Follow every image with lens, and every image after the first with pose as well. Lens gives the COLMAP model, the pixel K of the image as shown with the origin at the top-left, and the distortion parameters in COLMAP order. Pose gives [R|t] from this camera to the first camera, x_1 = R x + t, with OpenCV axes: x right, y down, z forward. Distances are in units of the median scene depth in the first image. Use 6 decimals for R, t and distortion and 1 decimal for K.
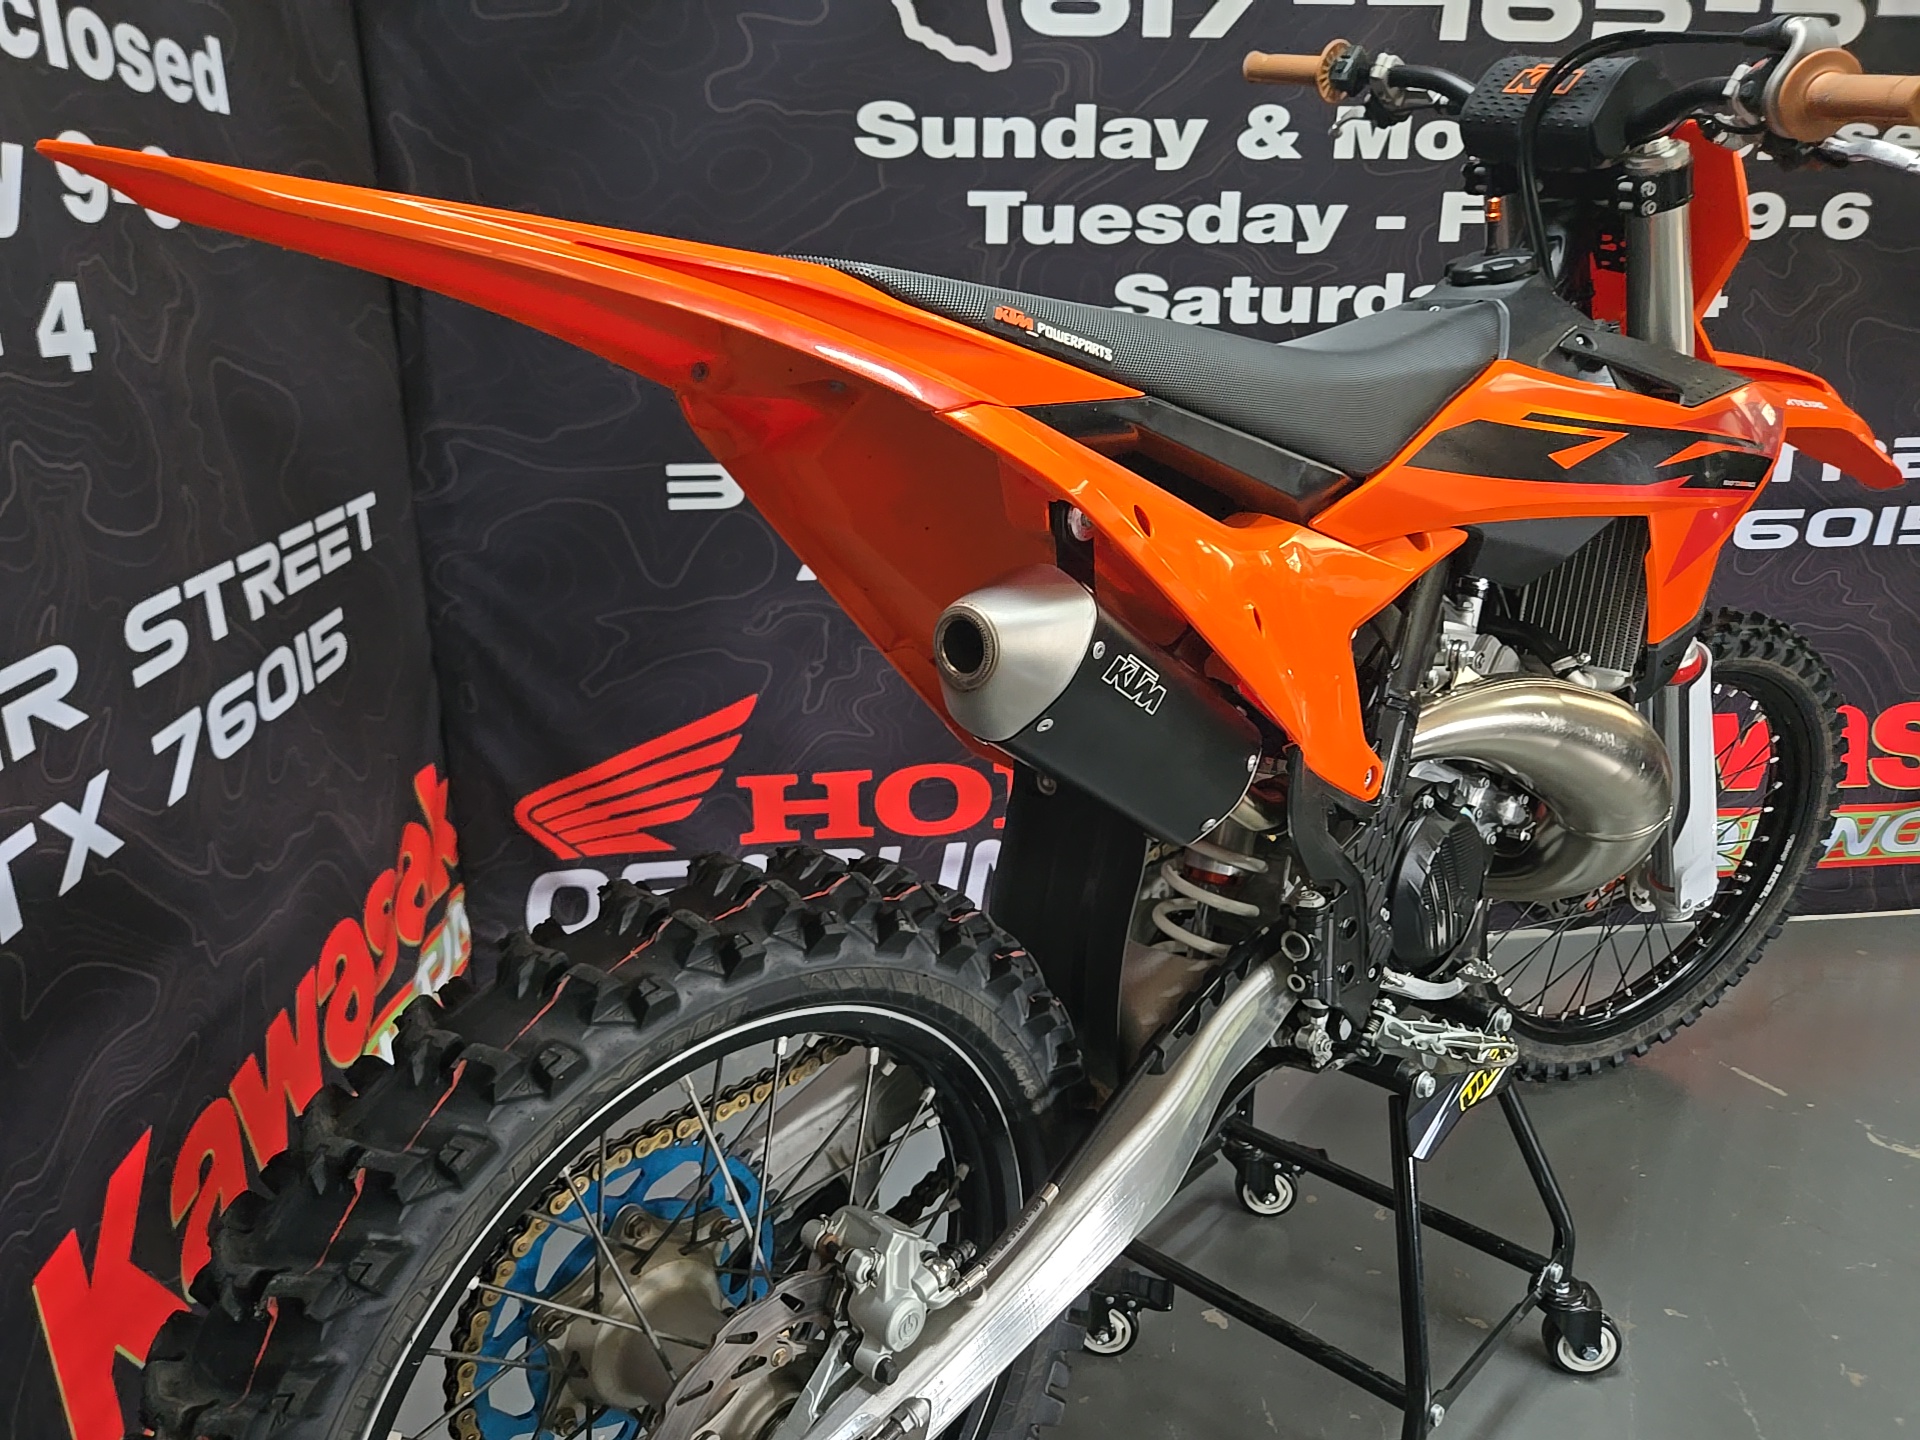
lens RADIAL K [[1400.6, 0, 943.3], [0, 1400.6, 740.8], [0, 0, 1]] dist [0.062721, -0.061437]
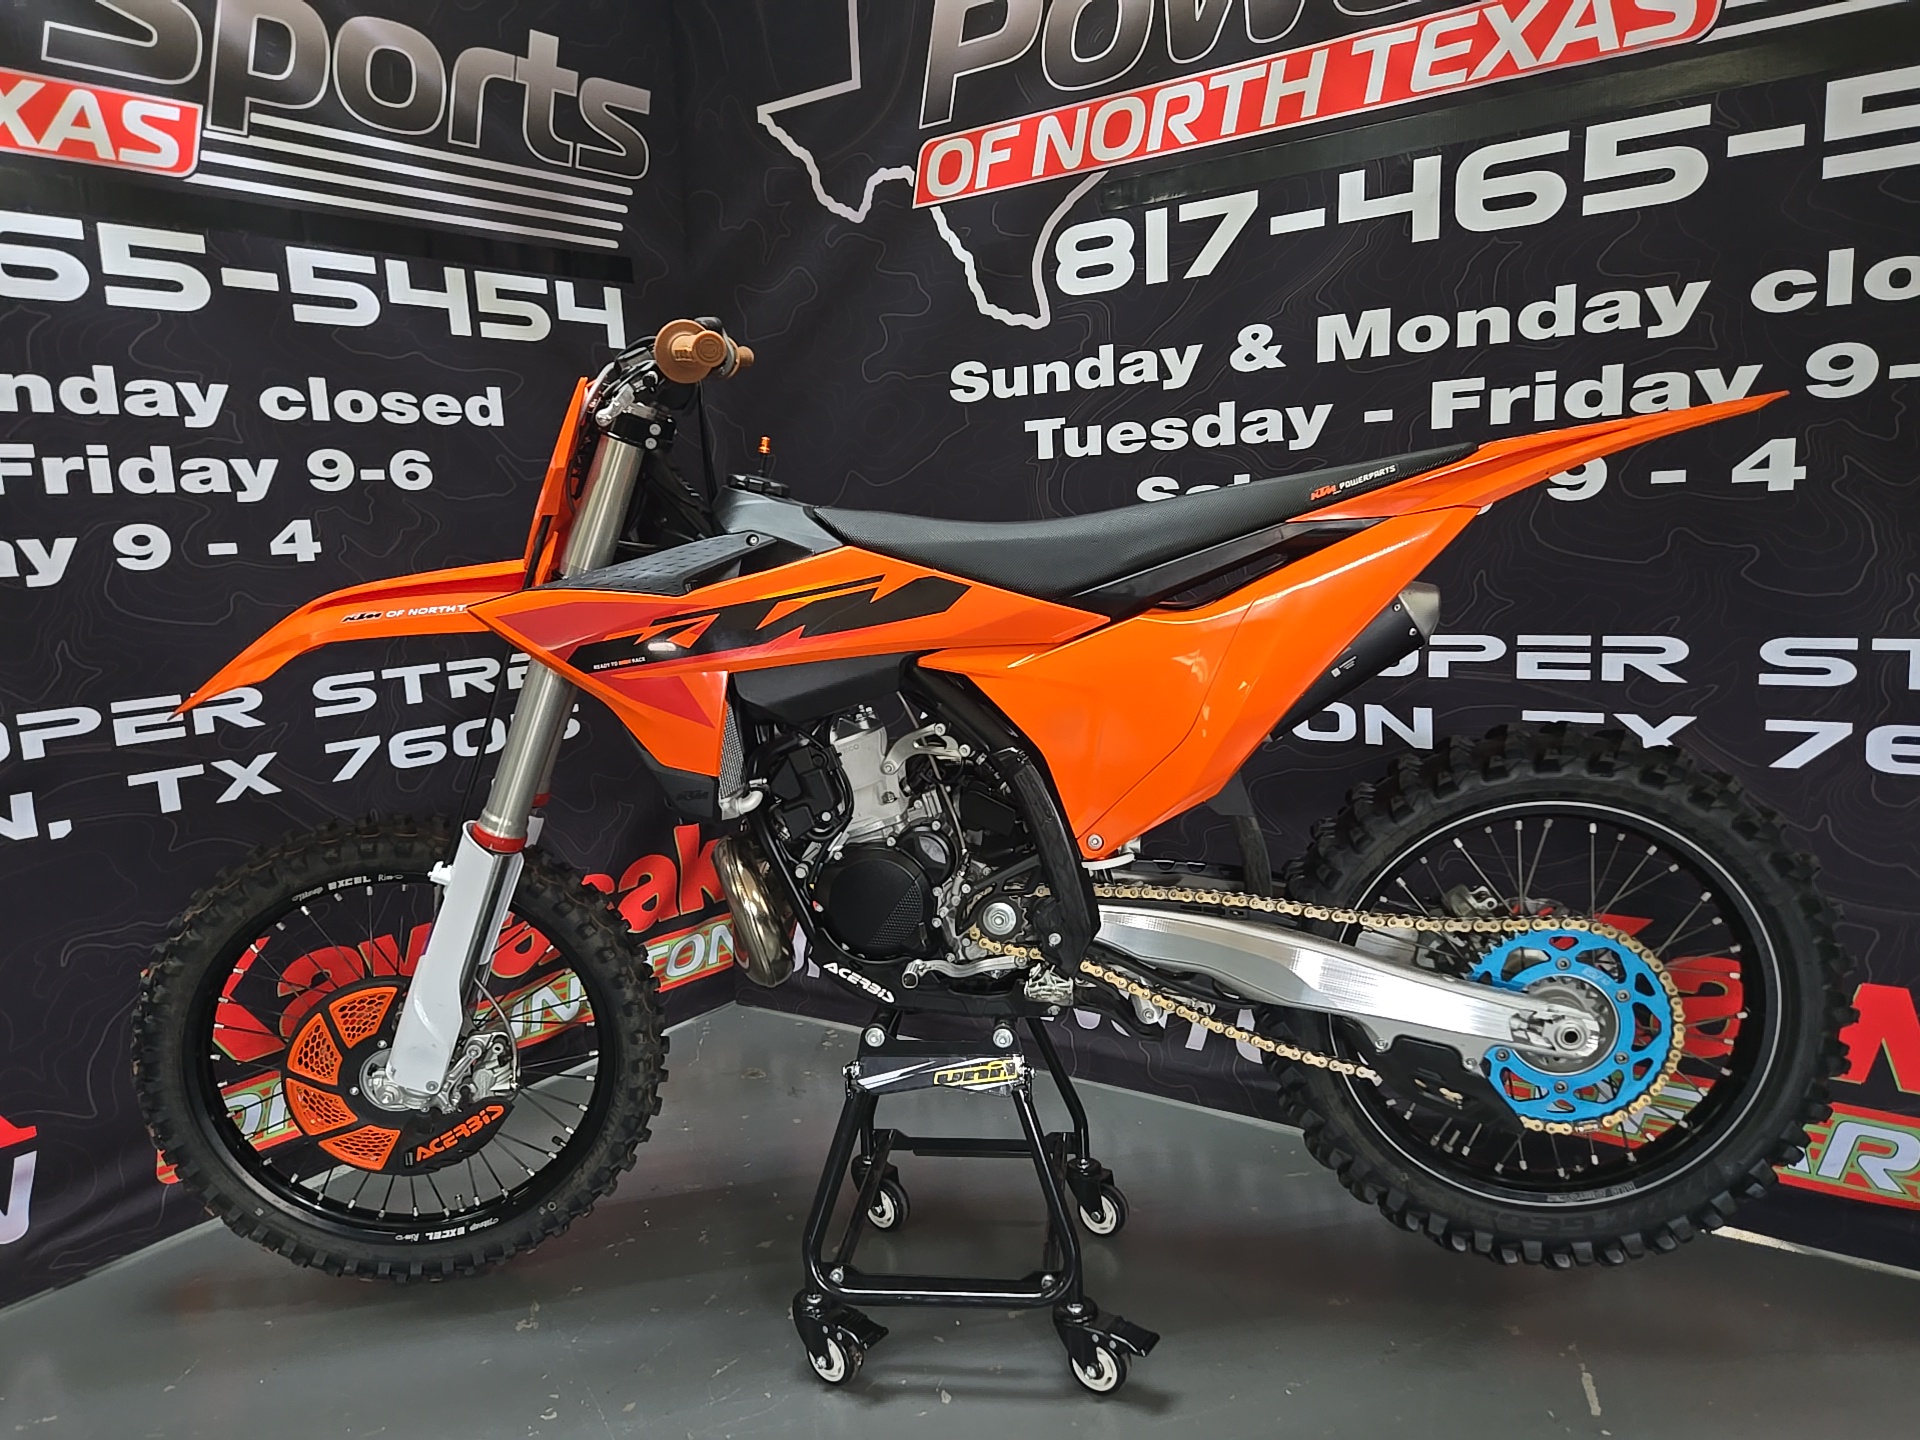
lens RADIAL K [[1400.6, 0, 944.8], [0, 1400.6, 734.6], [0, 0, 1]] dist [0.062721, -0.061437]
pose [[0.727546, 0.075267, -0.681918, 0.844960], [-0.170371, 0.982649, -0.073311, -0.010787], [0.664568, 0.169516, 0.727745, 0.089847]]
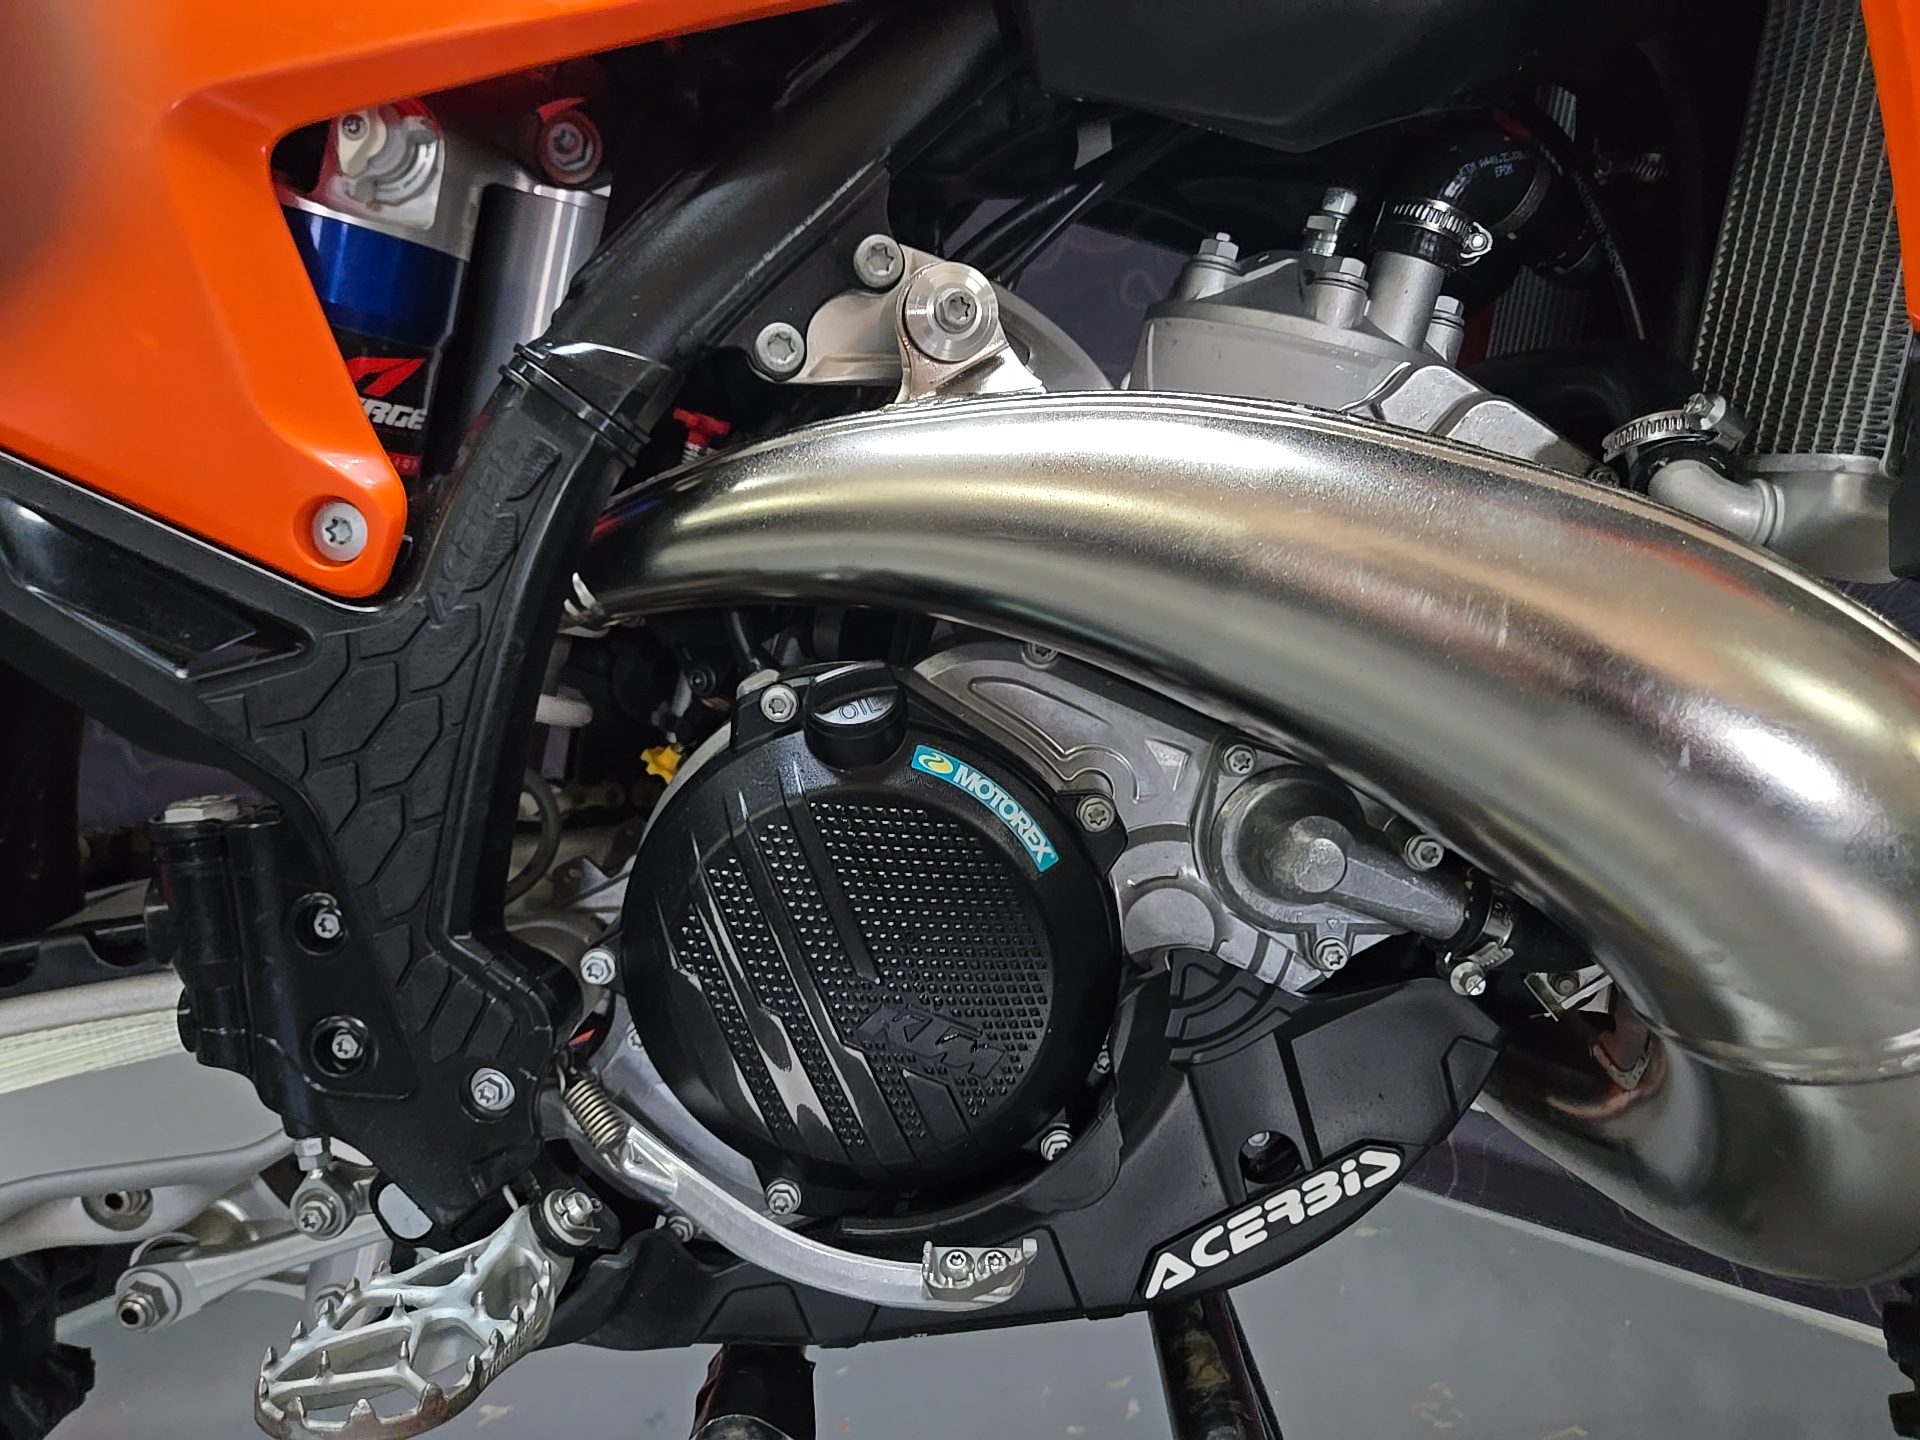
lens RADIAL K [[1400.6, 0, 928.6], [0, 1400.6, 719.1], [0, 0, 1]] dist [0.062721, -0.061437]
pose [[0.670299, 0.112145, -0.733569, 0.383996], [-0.203909, 0.978299, -0.036764, 0.031965], [0.713527, 0.174224, 0.678620, 0.471956]]
